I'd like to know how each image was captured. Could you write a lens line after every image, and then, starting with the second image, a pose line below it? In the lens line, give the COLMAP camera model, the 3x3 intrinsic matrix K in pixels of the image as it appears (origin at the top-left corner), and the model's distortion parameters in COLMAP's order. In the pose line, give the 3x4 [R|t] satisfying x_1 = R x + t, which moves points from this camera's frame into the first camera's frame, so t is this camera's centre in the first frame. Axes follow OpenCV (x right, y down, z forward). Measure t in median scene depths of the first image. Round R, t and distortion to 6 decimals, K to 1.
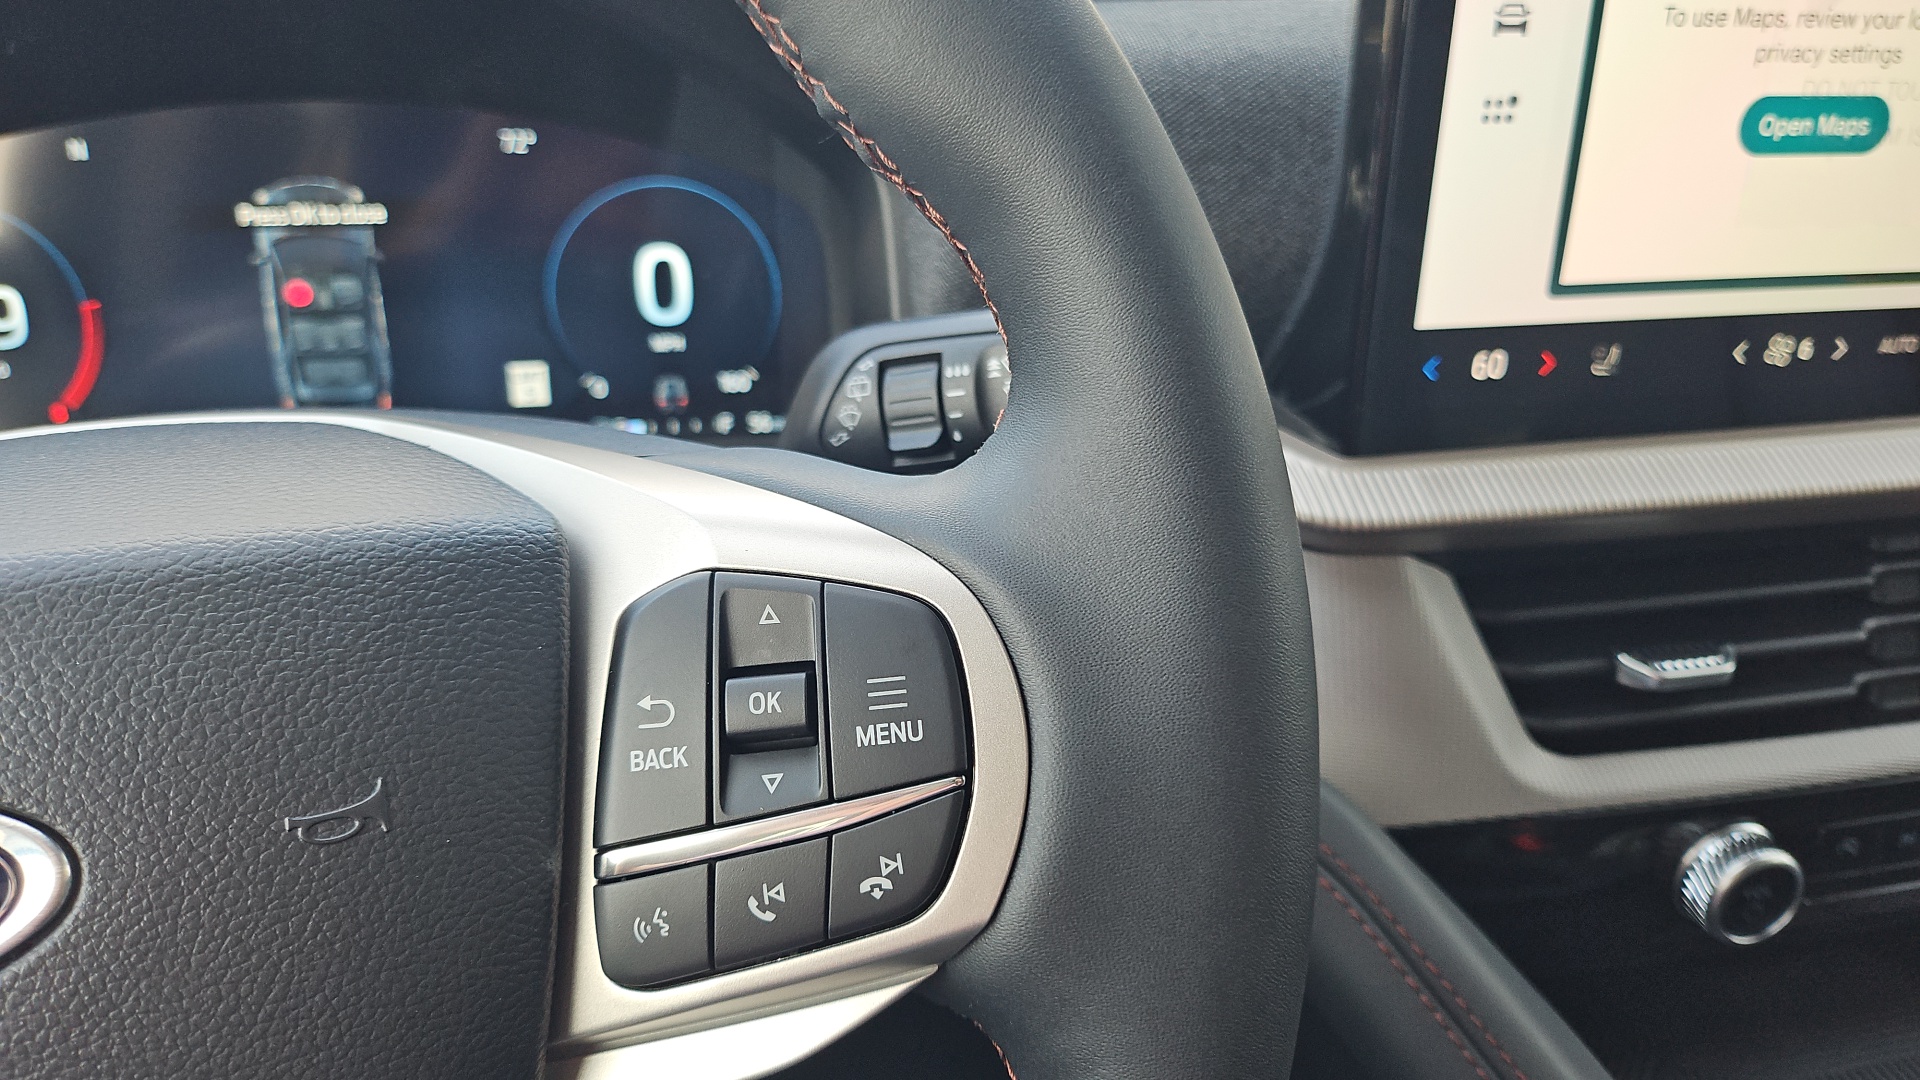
lens RADIAL K [[1354.0, 0, 987.3], [0, 1354.0, 542.9], [0, 0, 1]] dist [0.071057, -0.096399]
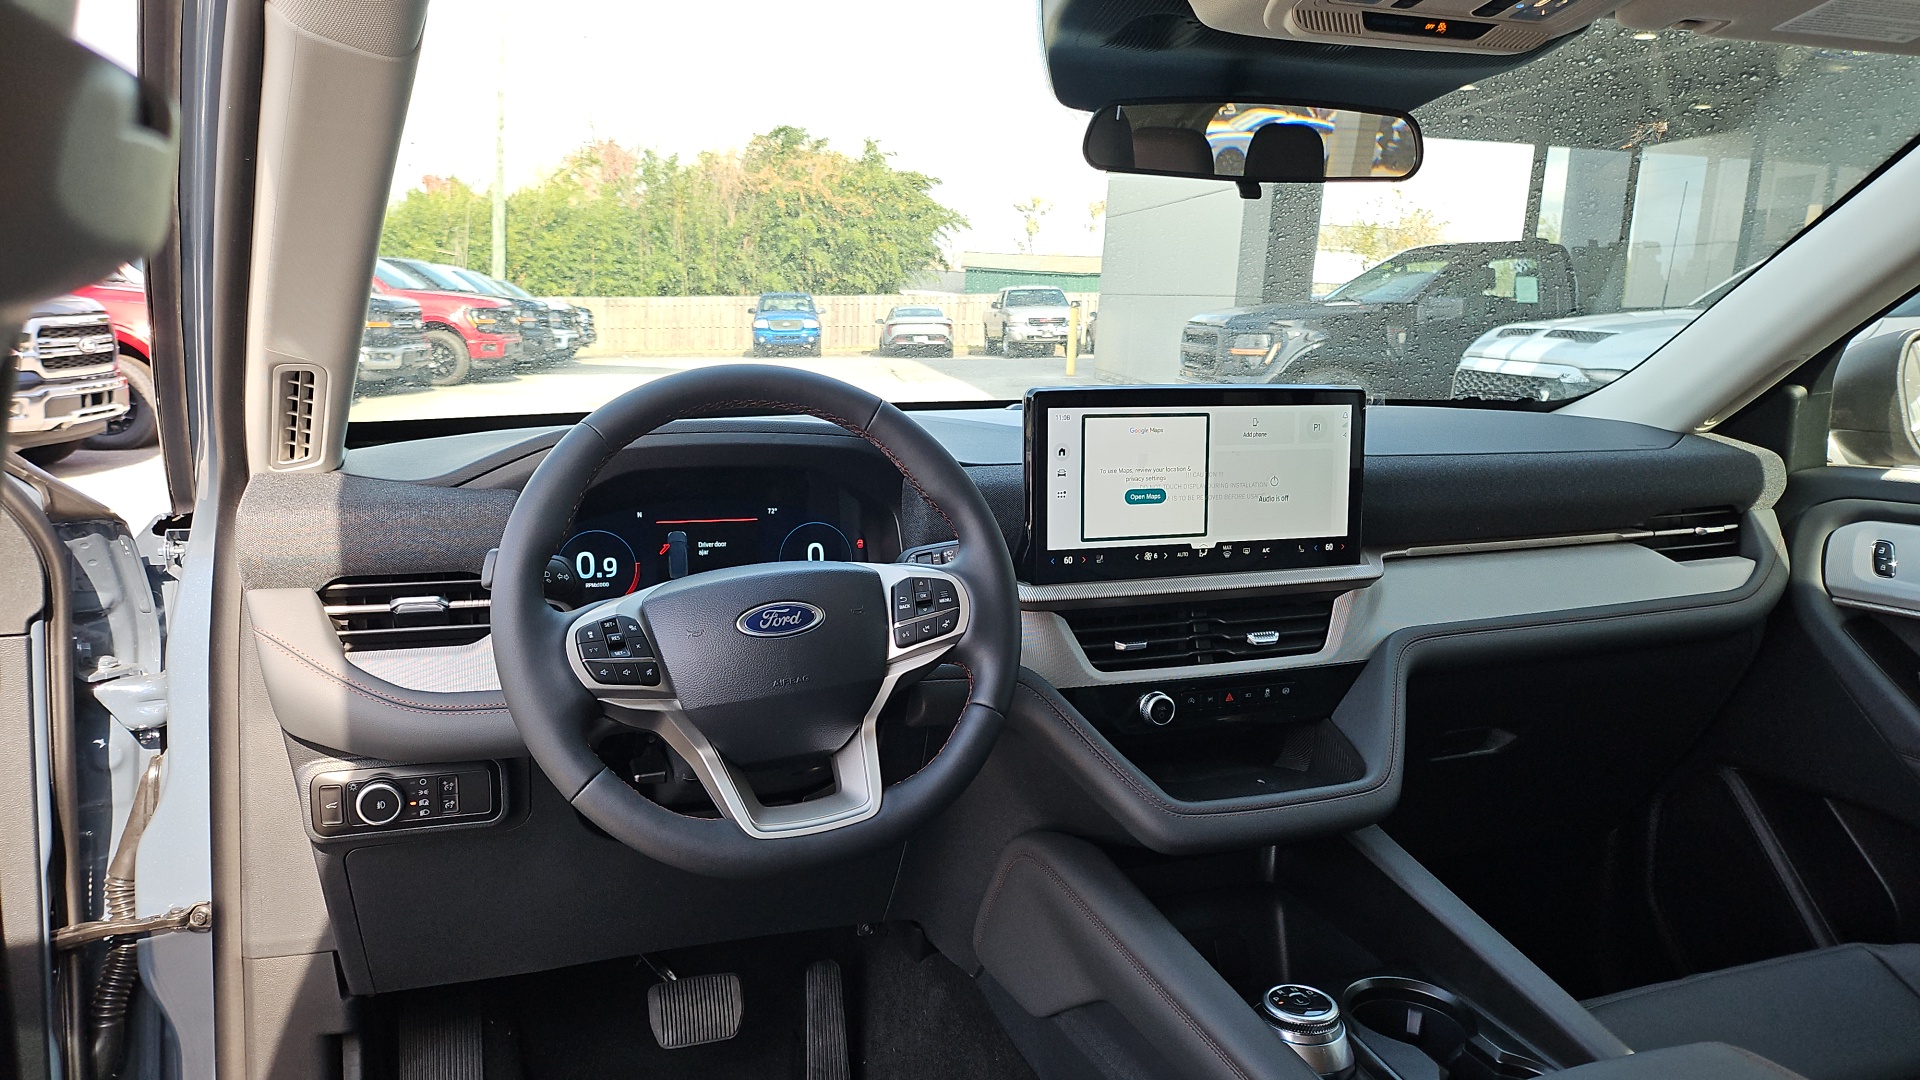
lens RADIAL K [[1354.0, 0, 987.3], [0, 1354.0, 542.9], [0, 0, 1]] dist [0.071057, -0.096399]
pose [[0.985496, -0.030637, 0.166908, -0.450591], [0.074781, 0.961321, -0.265084, 0.766456], [-0.152331, 0.273721, 0.949670, -2.416685]]
